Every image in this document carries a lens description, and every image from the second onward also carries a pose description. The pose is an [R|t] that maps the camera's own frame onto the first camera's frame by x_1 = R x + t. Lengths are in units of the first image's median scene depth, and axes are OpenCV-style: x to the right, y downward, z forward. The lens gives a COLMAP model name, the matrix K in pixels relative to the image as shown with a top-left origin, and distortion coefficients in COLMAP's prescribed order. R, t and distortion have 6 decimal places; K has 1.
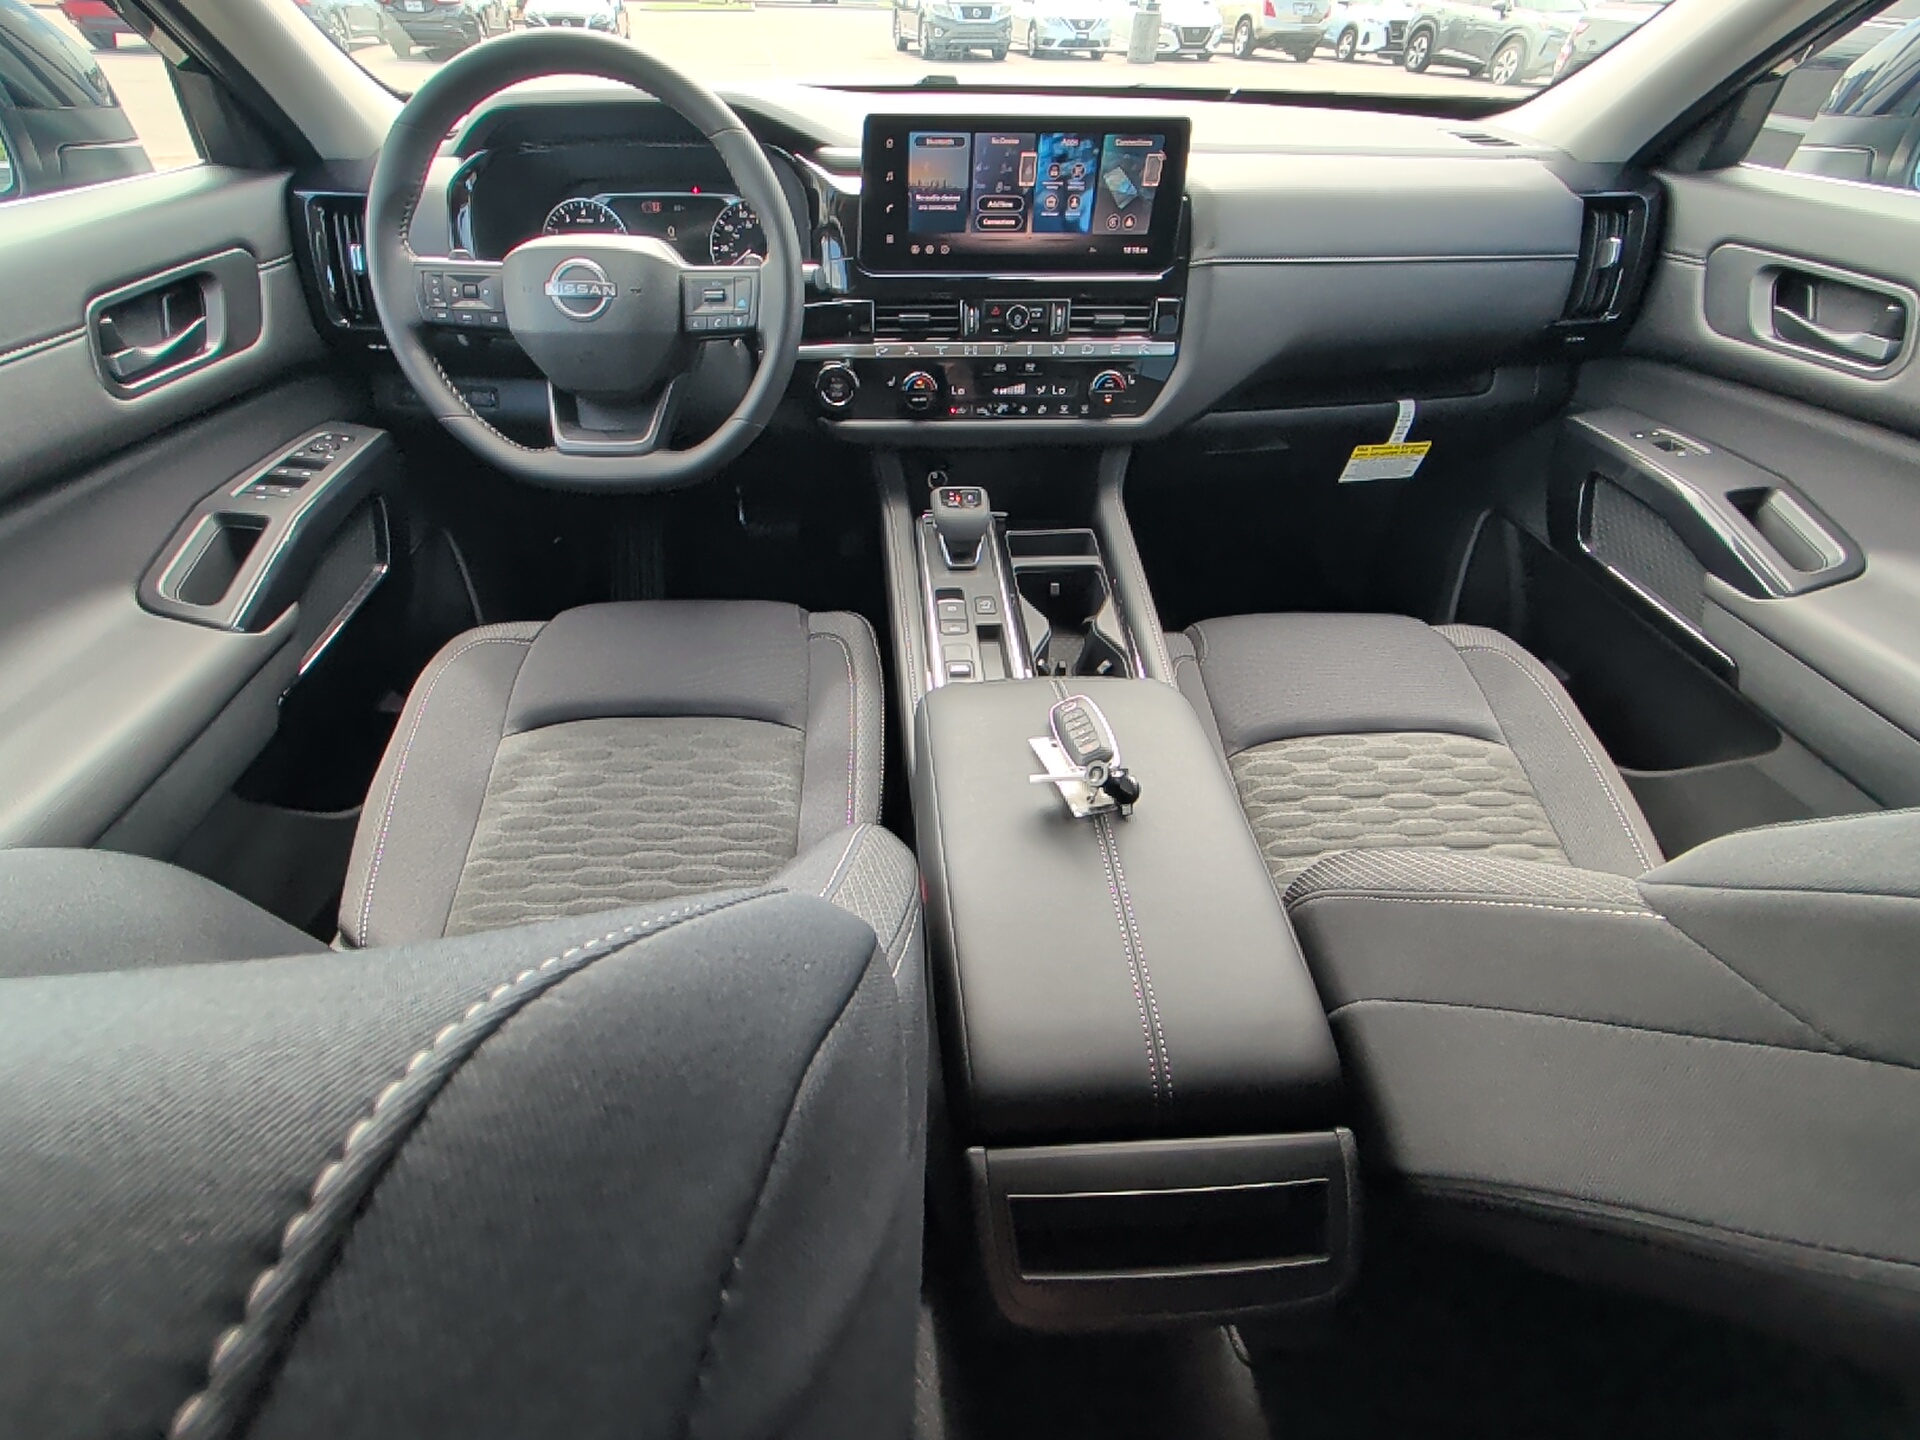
lens RADIAL K [[869.2, 0, 960.0], [0, 869.2, 720.0], [0, 0, 1]] dist [0.001848, 0.000001]
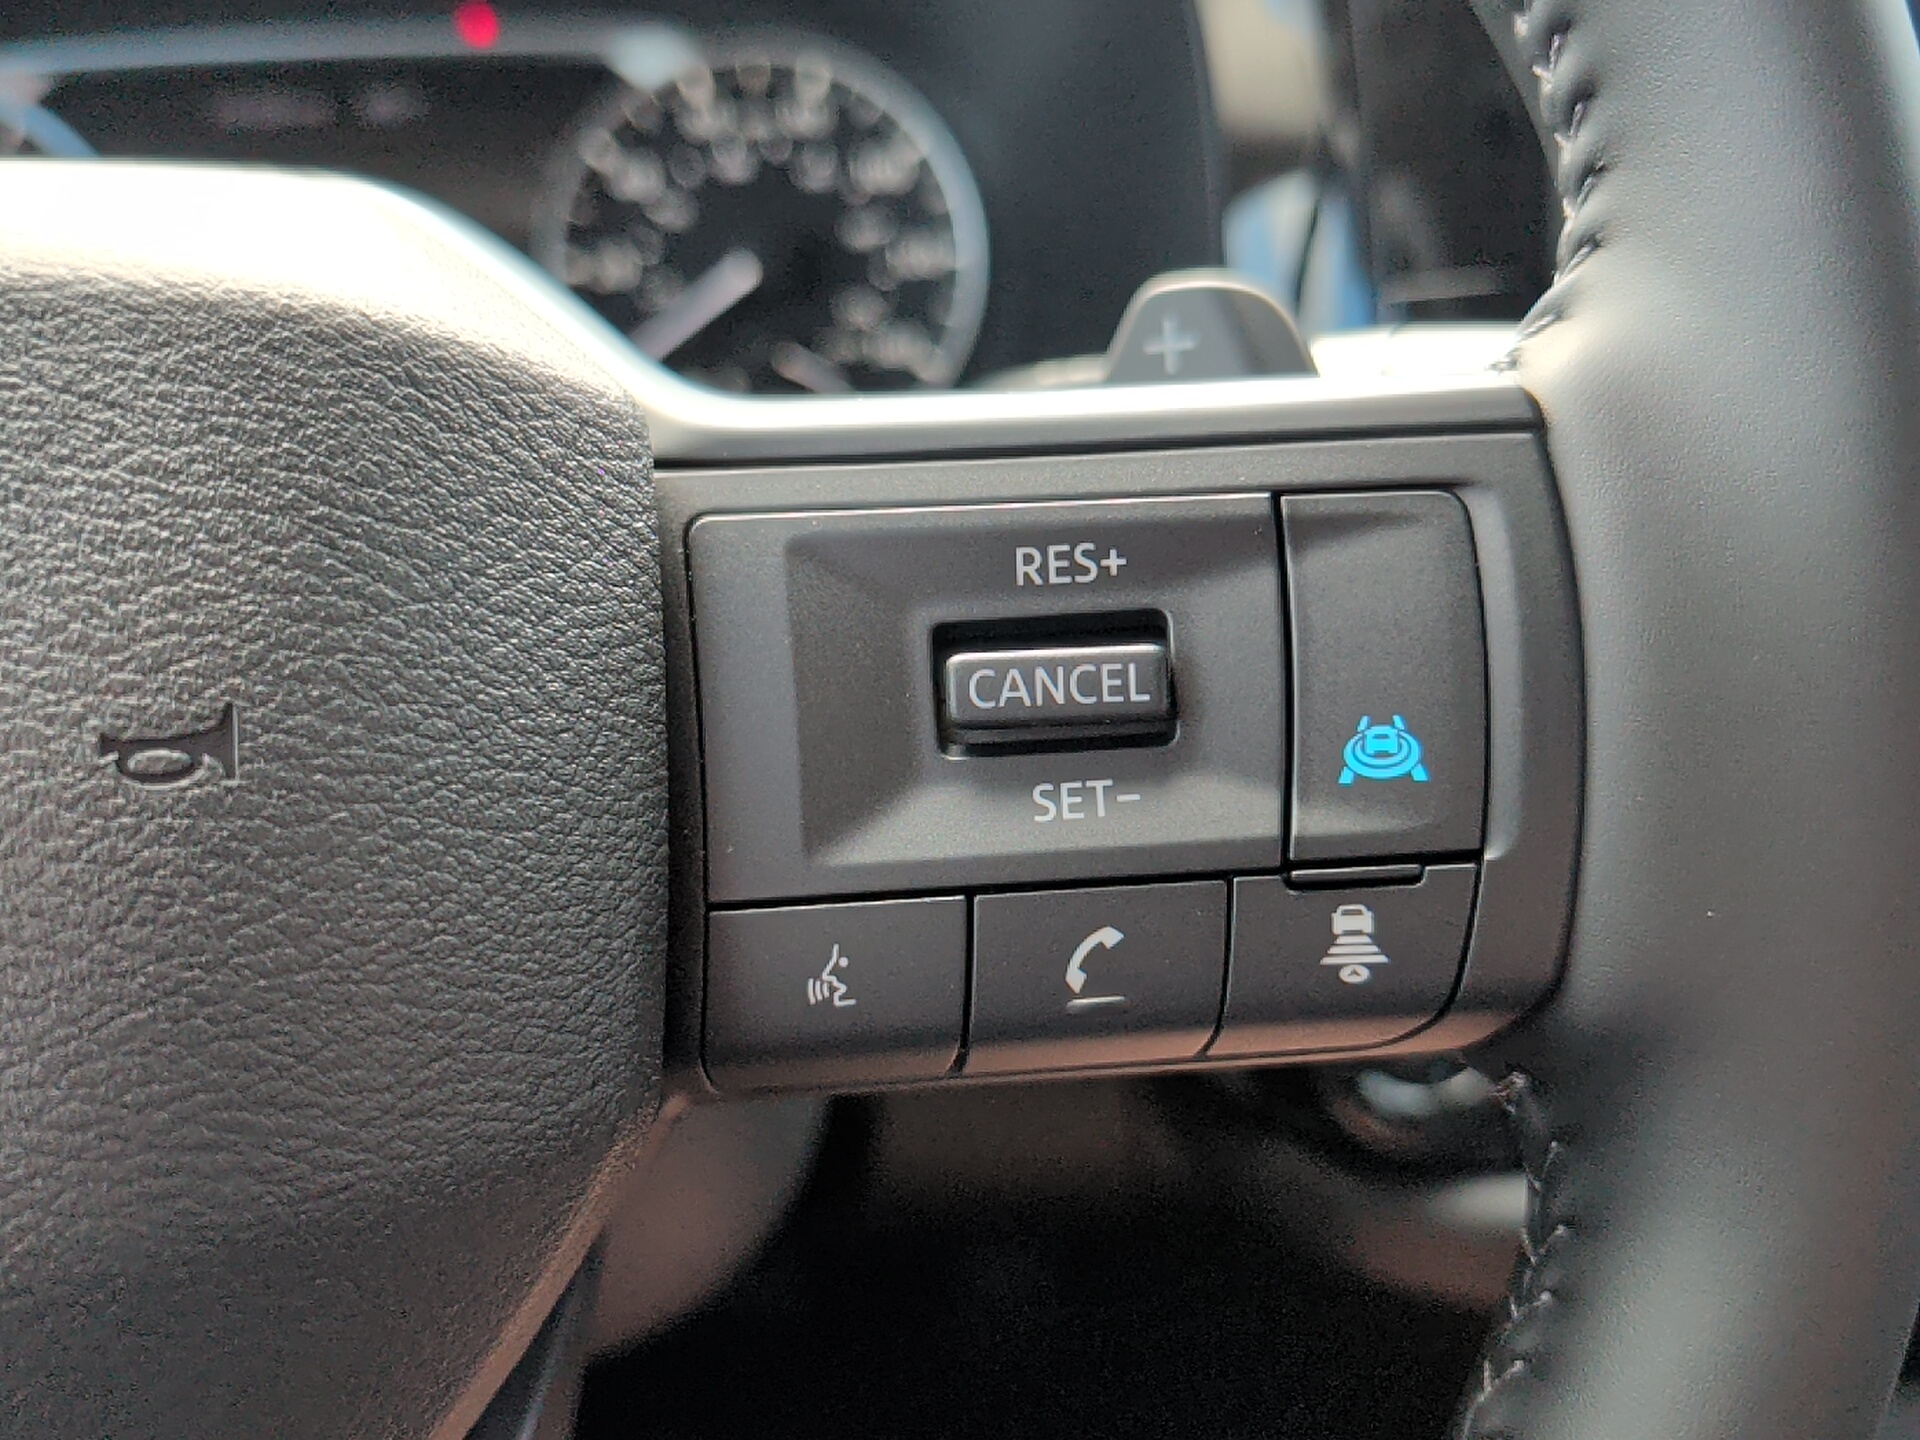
lens RADIAL K [[1805.0, 0, 1034.4], [0, 1805.0, 628.8], [0, 0, 1]] dist [0.076510, -0.267371]
pose [[0.990986, -0.063107, 0.118168, -0.271542], [0.095455, 0.951537, -0.292346, -0.387171], [-0.093993, 0.300990, 0.948984, 0.722147]]
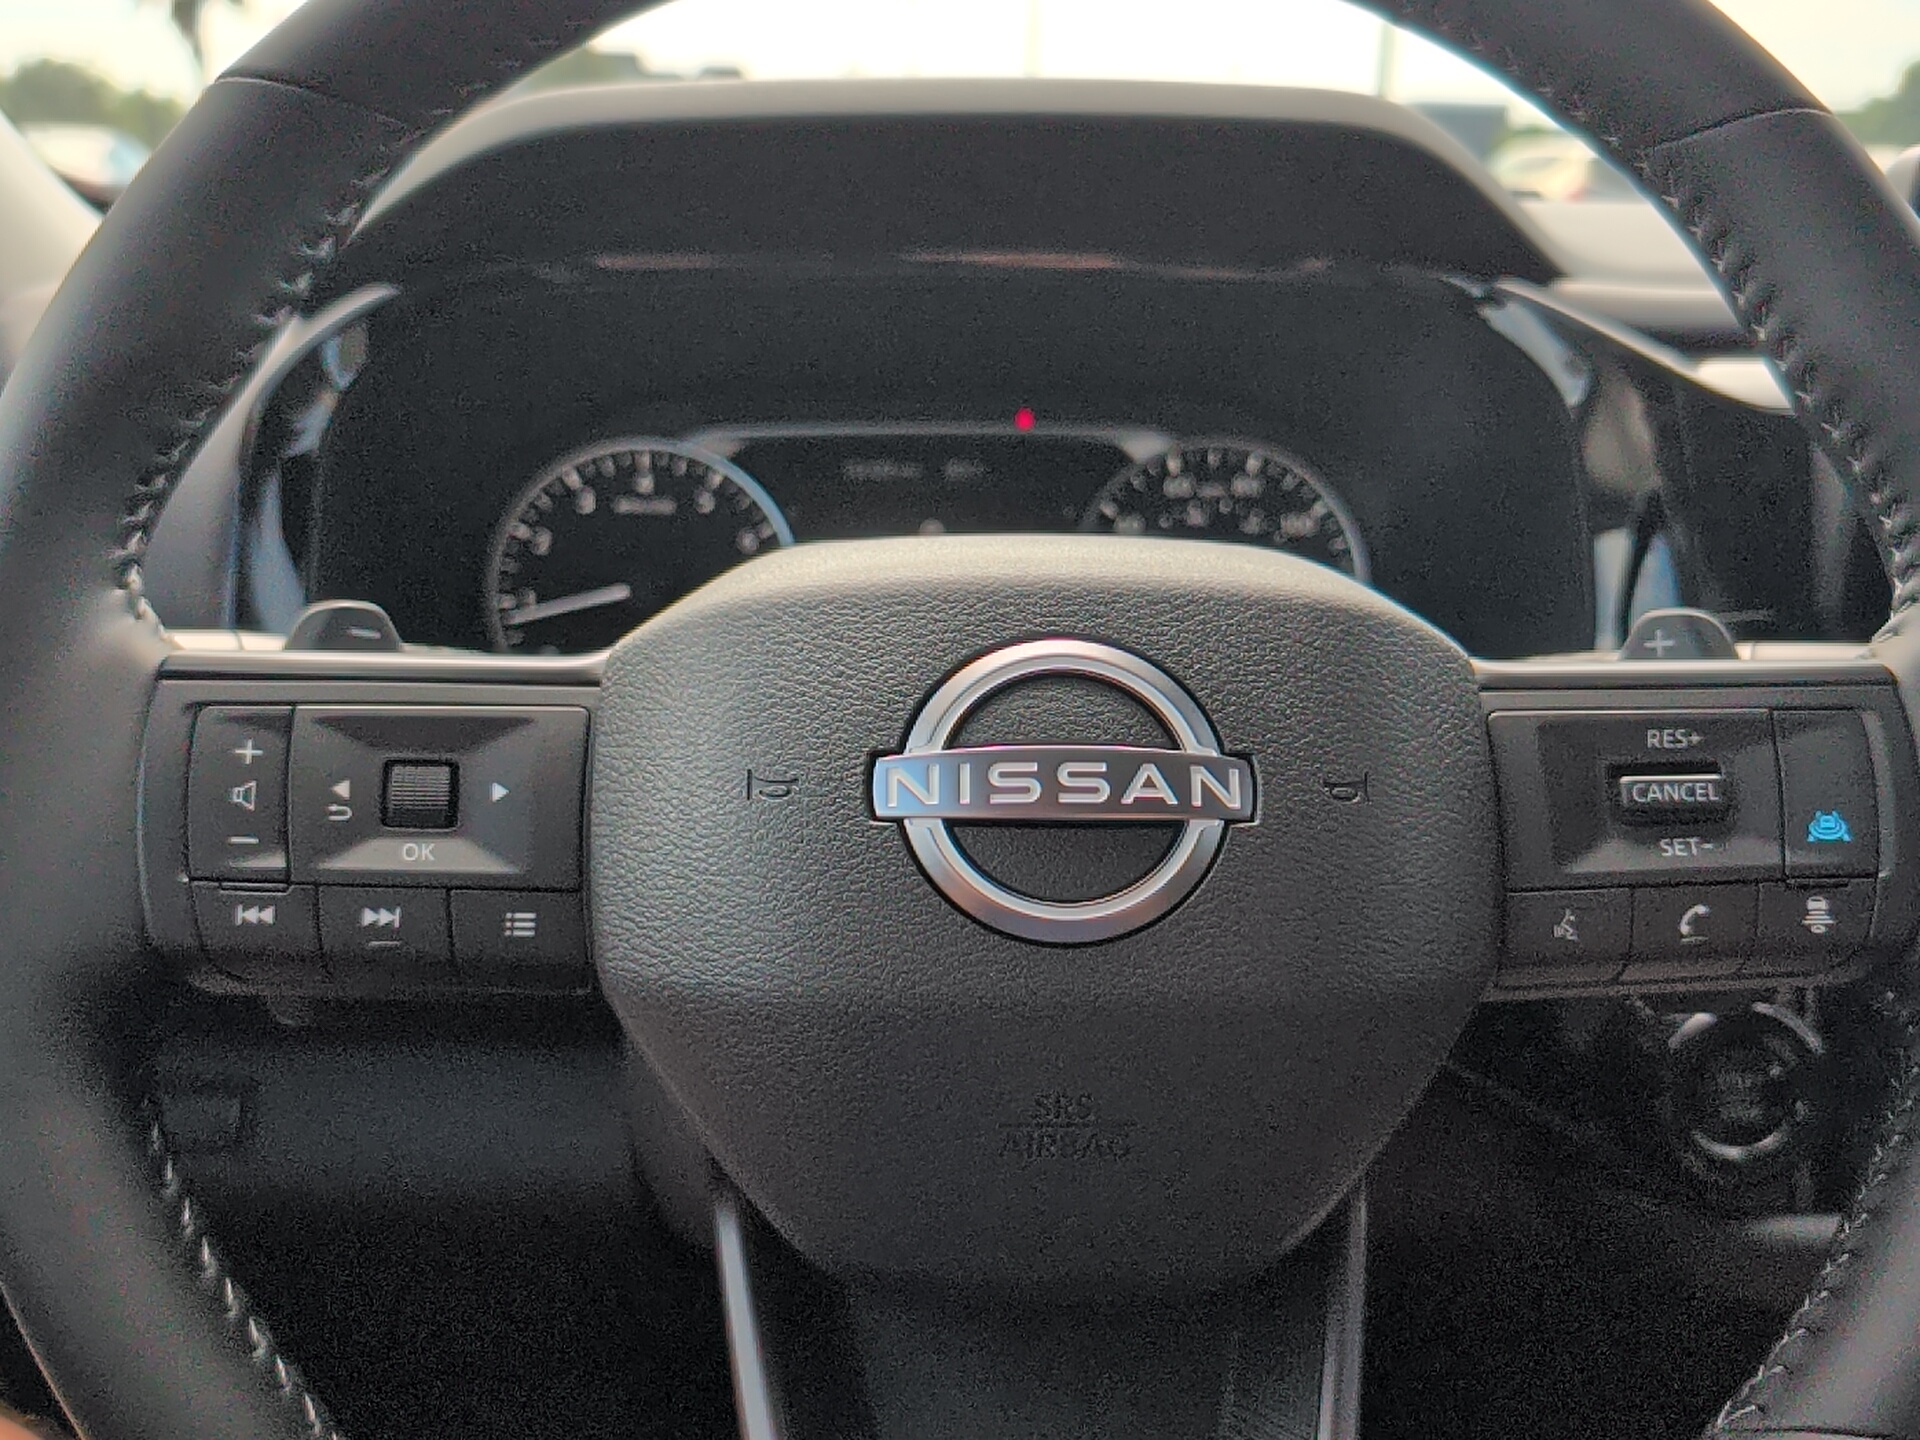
lens RADIAL K [[1805.0, 0, 1034.4], [0, 1805.0, 628.8], [0, 0, 1]] dist [0.076510, -0.267371]
pose [[0.997614, -0.010337, 0.068255, -0.403676], [0.040156, 0.891133, -0.451962, -0.299831], [-0.056152, 0.453625, 0.889422, 0.548455]]
